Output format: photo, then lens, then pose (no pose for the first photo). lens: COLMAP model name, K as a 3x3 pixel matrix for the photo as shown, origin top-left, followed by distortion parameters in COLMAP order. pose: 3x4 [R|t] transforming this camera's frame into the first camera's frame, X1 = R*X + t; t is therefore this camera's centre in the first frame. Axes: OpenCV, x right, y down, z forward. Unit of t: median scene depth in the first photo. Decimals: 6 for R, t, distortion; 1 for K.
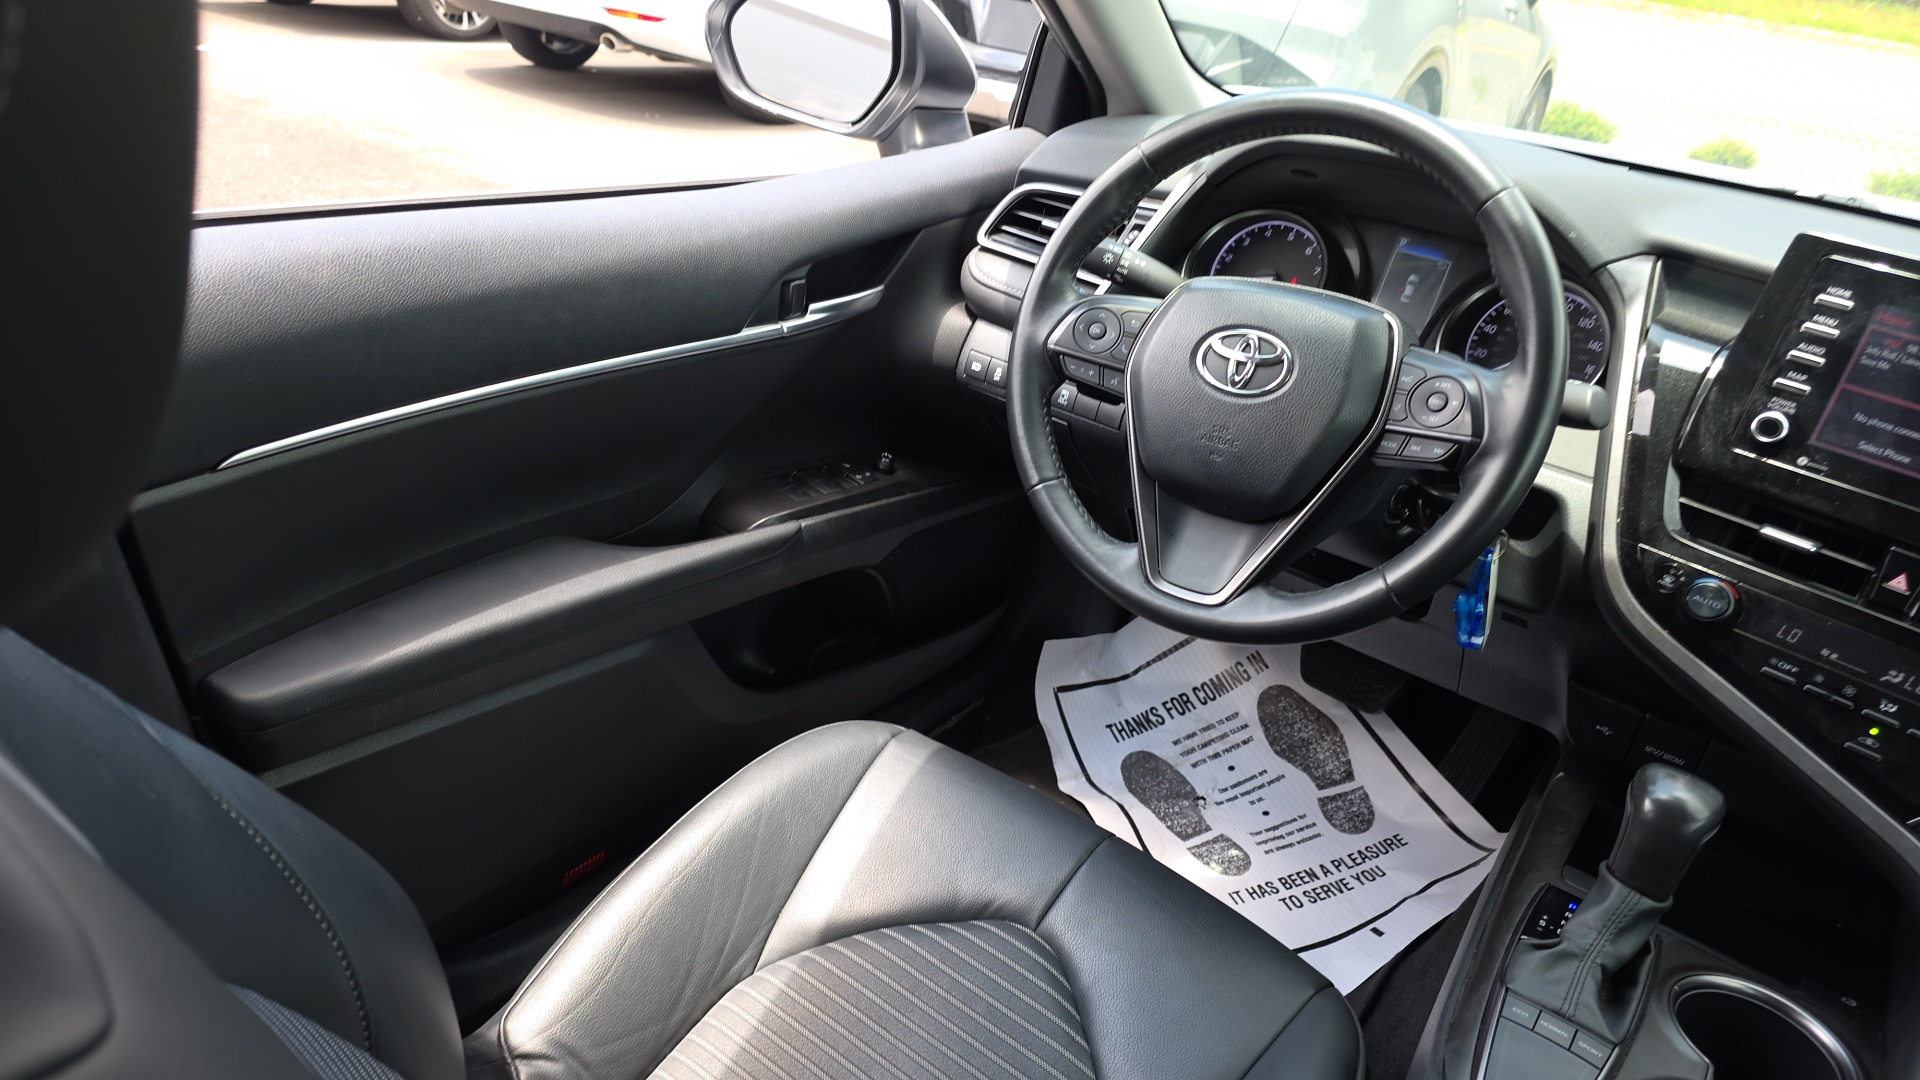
lens RADIAL K [[1305.0, 0, 929.2], [0, 1305.0, 517.5], [0, 0, 1]] dist [0.061141, -0.064891]
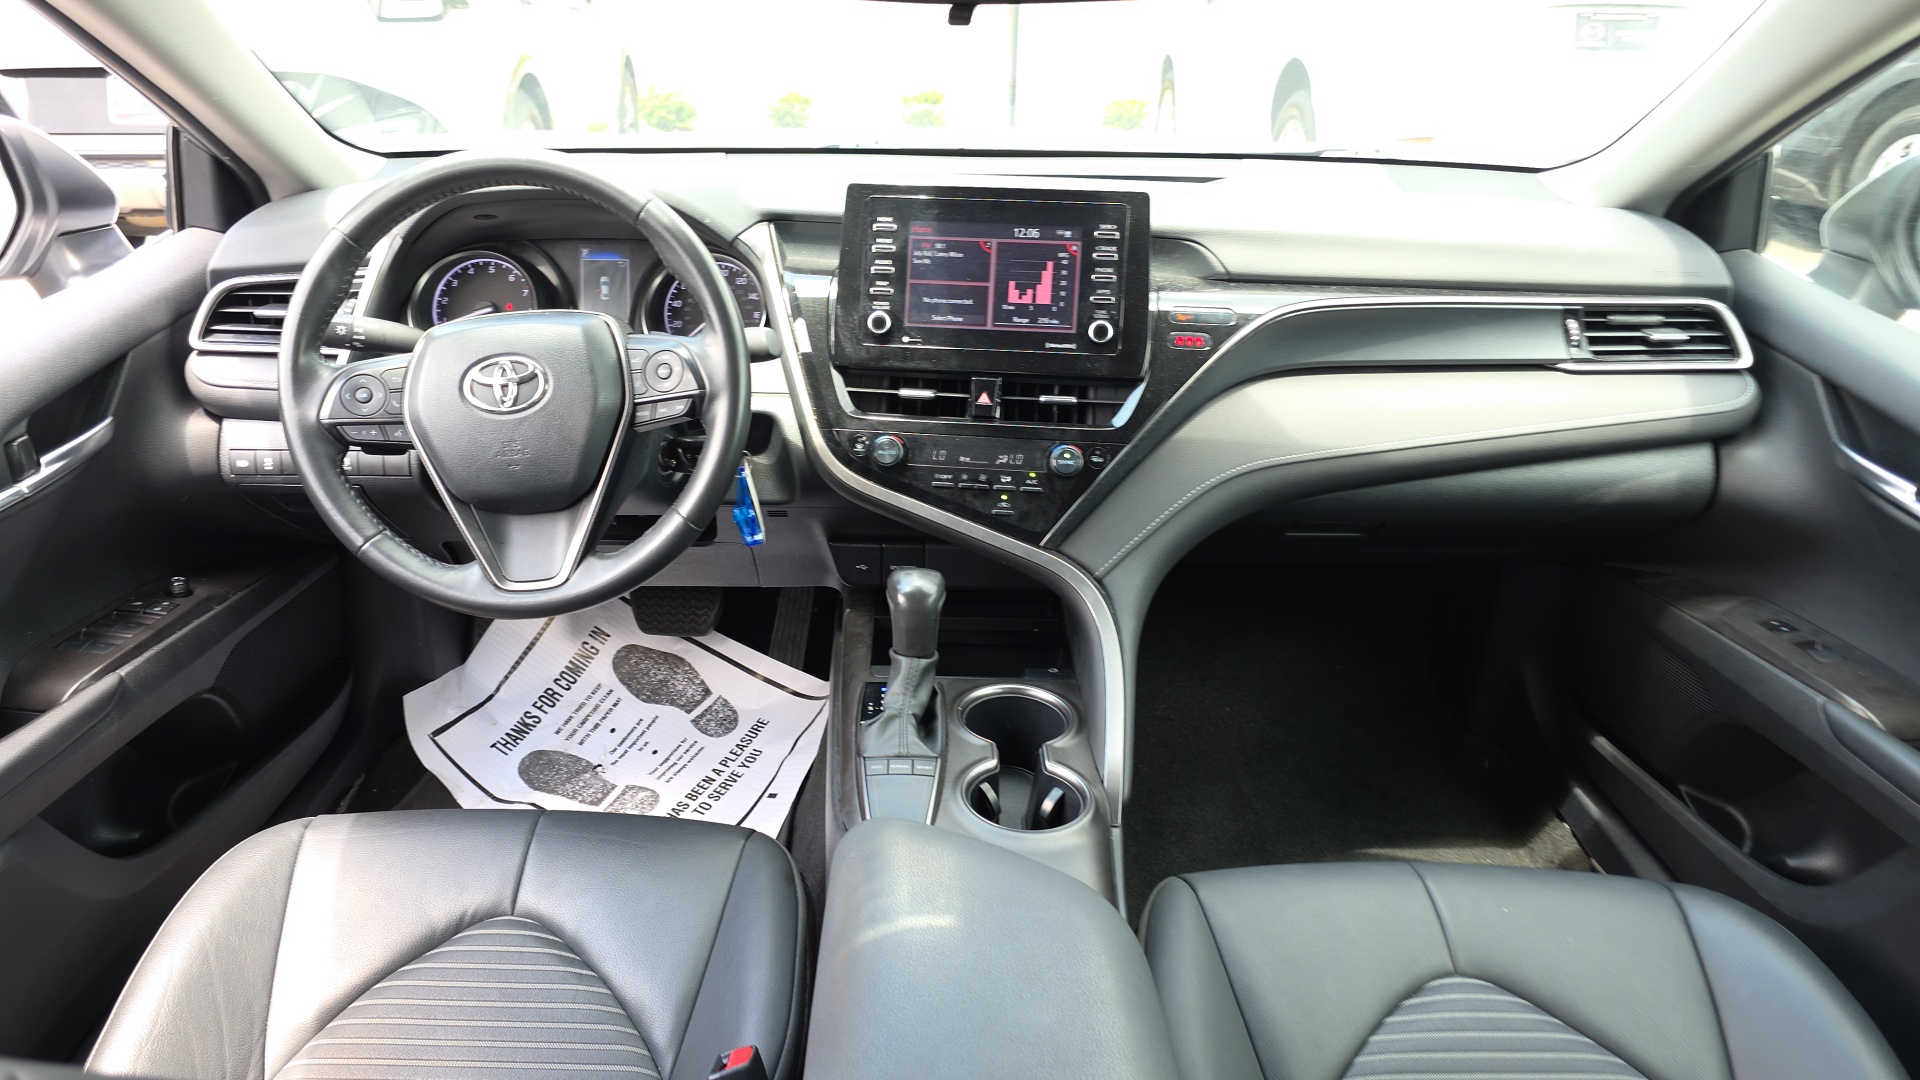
lens RADIAL K [[1305.0, 0, 932.8], [0, 1305.0, 541.7], [0, 0, 1]] dist [0.061141, -0.064891]
pose [[0.792924, -0.350995, 0.498071, -0.095602], [0.342523, 0.932802, 0.112060, 0.013338], [-0.503934, 0.081746, 0.859865, -0.205778]]
